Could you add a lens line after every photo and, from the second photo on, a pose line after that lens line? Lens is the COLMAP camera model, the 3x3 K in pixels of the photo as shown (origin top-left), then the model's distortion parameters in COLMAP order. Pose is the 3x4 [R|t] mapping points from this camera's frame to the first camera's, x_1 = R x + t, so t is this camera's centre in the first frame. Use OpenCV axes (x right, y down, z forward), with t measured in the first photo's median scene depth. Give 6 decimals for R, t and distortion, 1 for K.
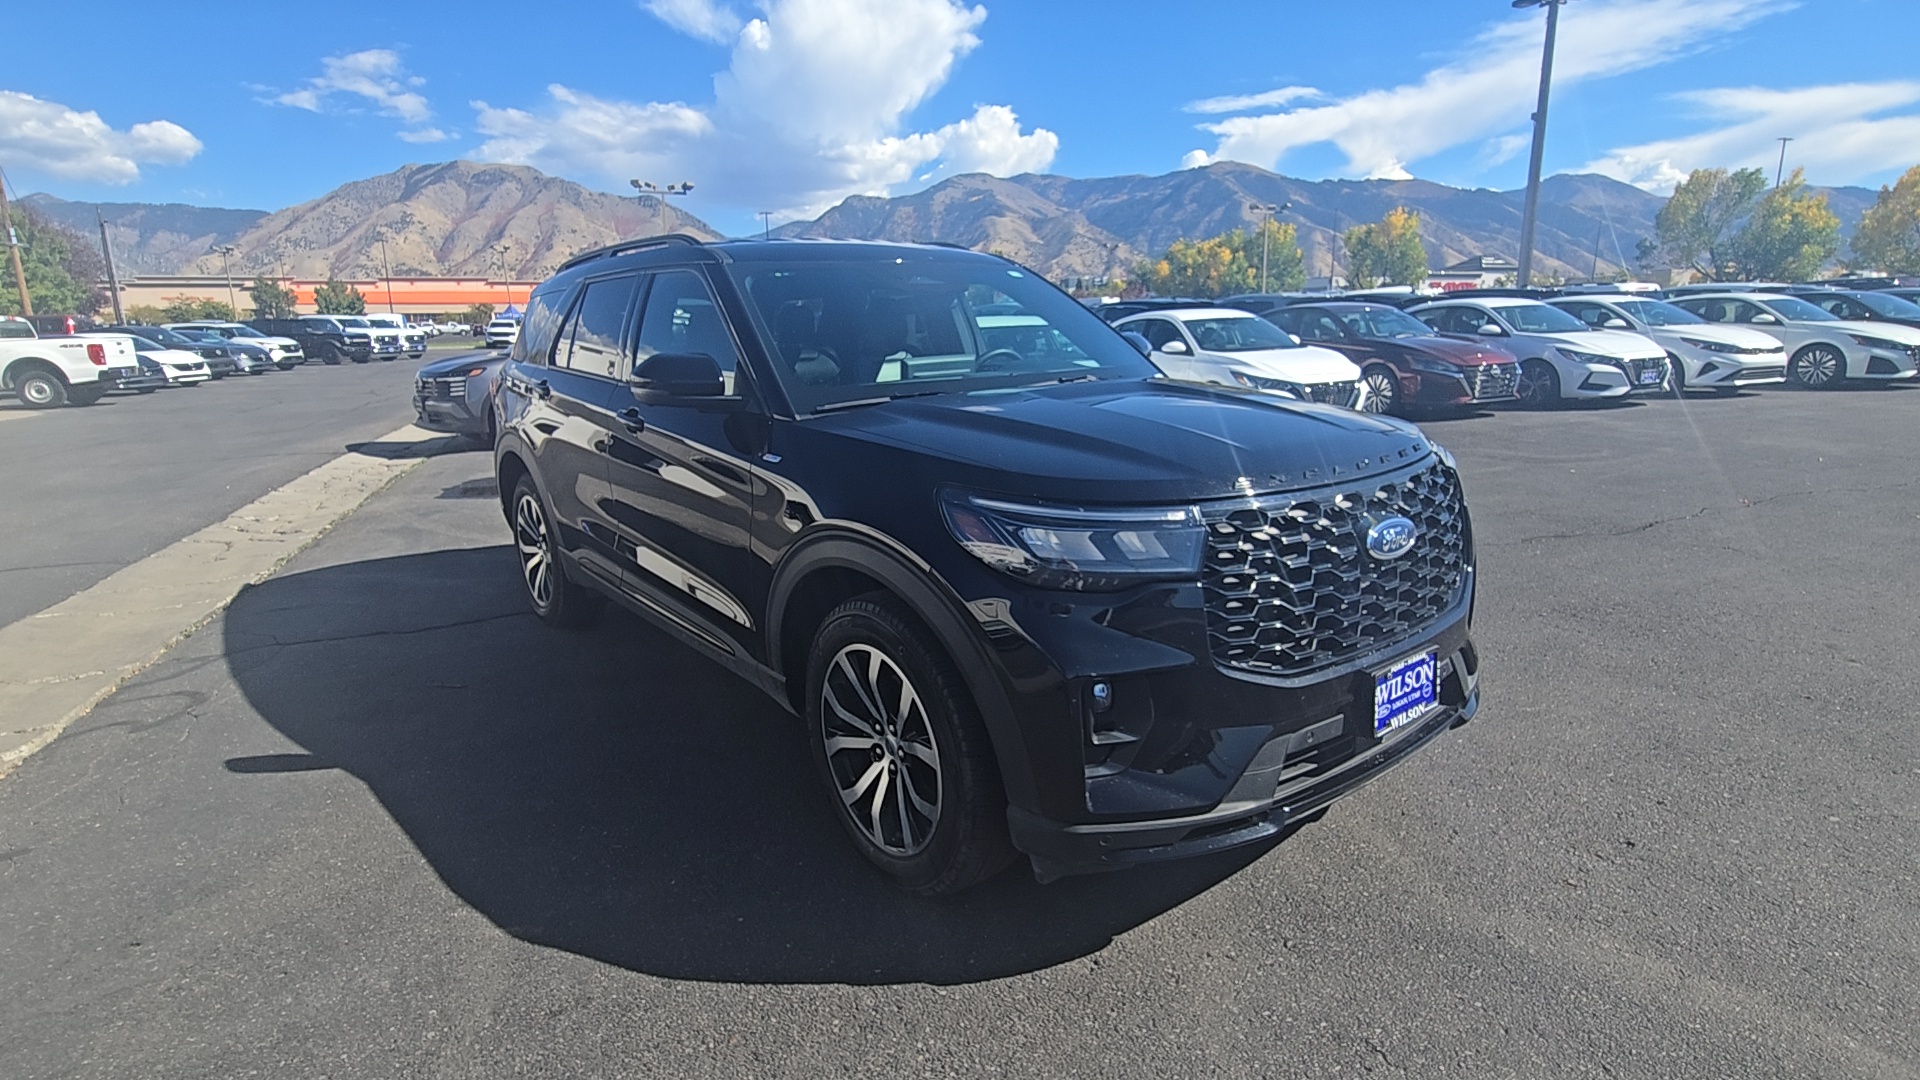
lens RADIAL K [[973.6, 0, 962.7], [0, 973.6, 546.2], [0, 0, 1]] dist [0.009519, -0.005519]
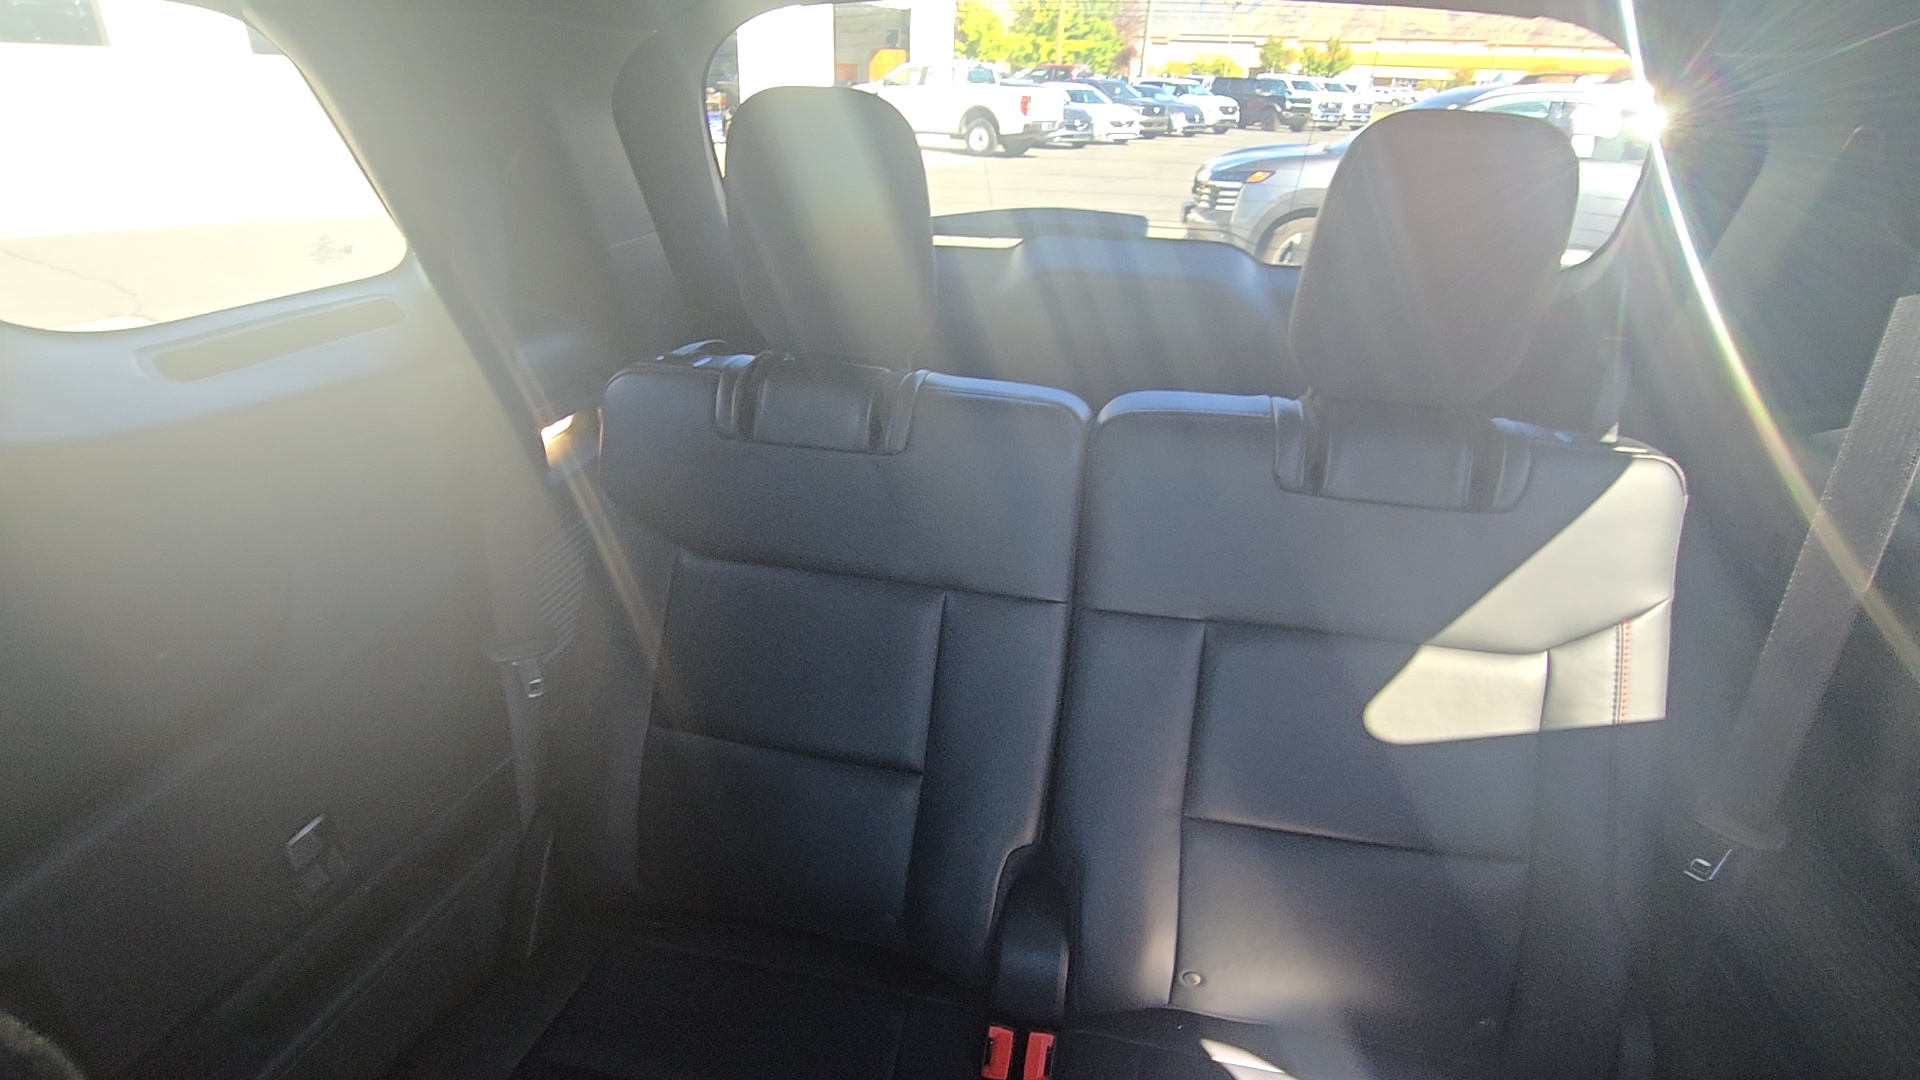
lens RADIAL K [[973.6, 0, 953.9], [0, 973.6, 538.8], [0, 0, 1]] dist [0.009519, -0.005519]
pose [[0.623416, 0.370367, -0.688608, -0.036410], [-0.223161, 0.928346, 0.297276, -0.037414], [0.749367, -0.031656, 0.661397, 0.153266]]
